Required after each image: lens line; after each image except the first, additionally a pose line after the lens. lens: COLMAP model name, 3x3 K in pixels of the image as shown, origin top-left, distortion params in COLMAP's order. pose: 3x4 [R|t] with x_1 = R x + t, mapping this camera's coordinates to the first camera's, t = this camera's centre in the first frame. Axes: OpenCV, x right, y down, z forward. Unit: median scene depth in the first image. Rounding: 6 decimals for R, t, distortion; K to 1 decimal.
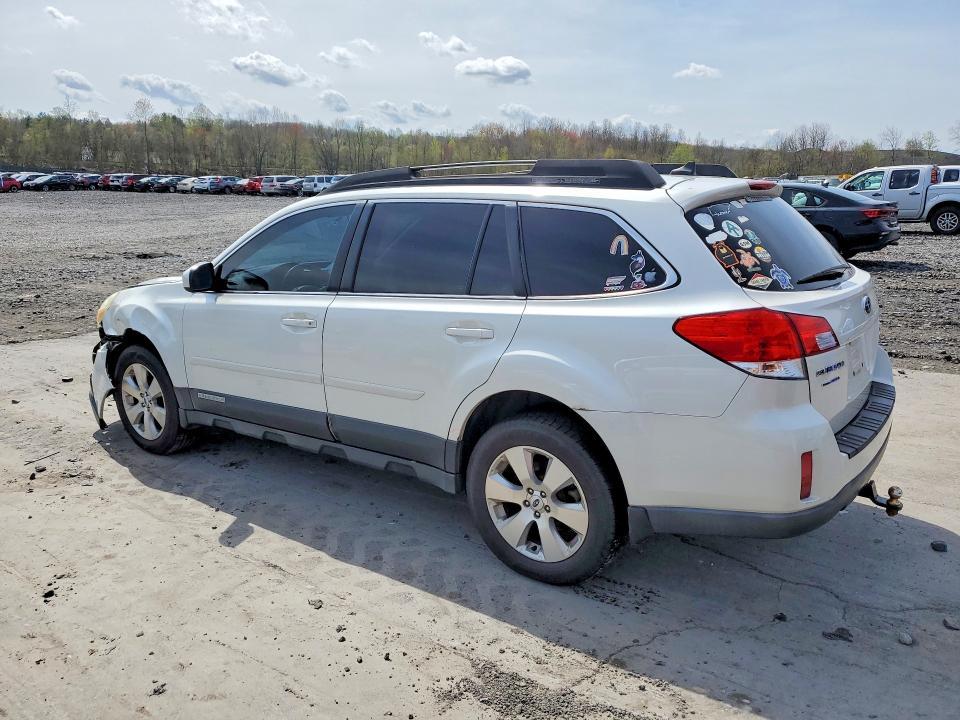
lens RADIAL K [[771.2, 0, 473.5], [0, 771.2, 360.7], [0, 0, 1]] dist [0.030844, -0.000279]
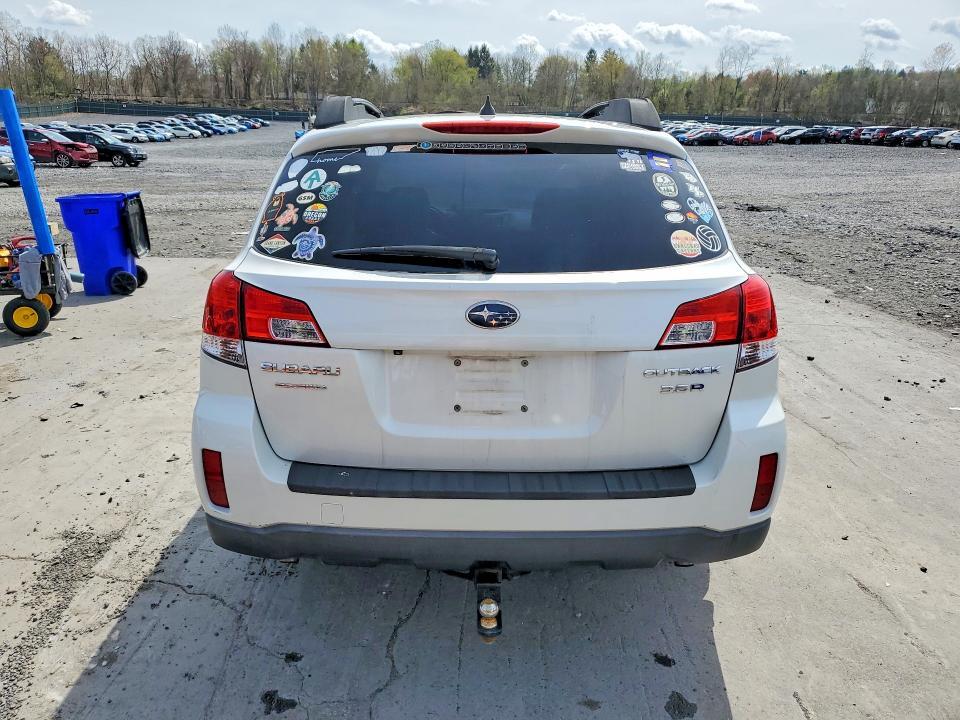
lens RADIAL K [[771.2, 0, 473.5], [0, 771.2, 360.7], [0, 0, 1]] dist [0.030844, -0.000279]
pose [[0.565441, 0.240237, -0.789026, 0.095316], [-0.196969, 0.968293, 0.153664, -0.012283], [0.800924, 0.068526, 0.594832, 0.056842]]
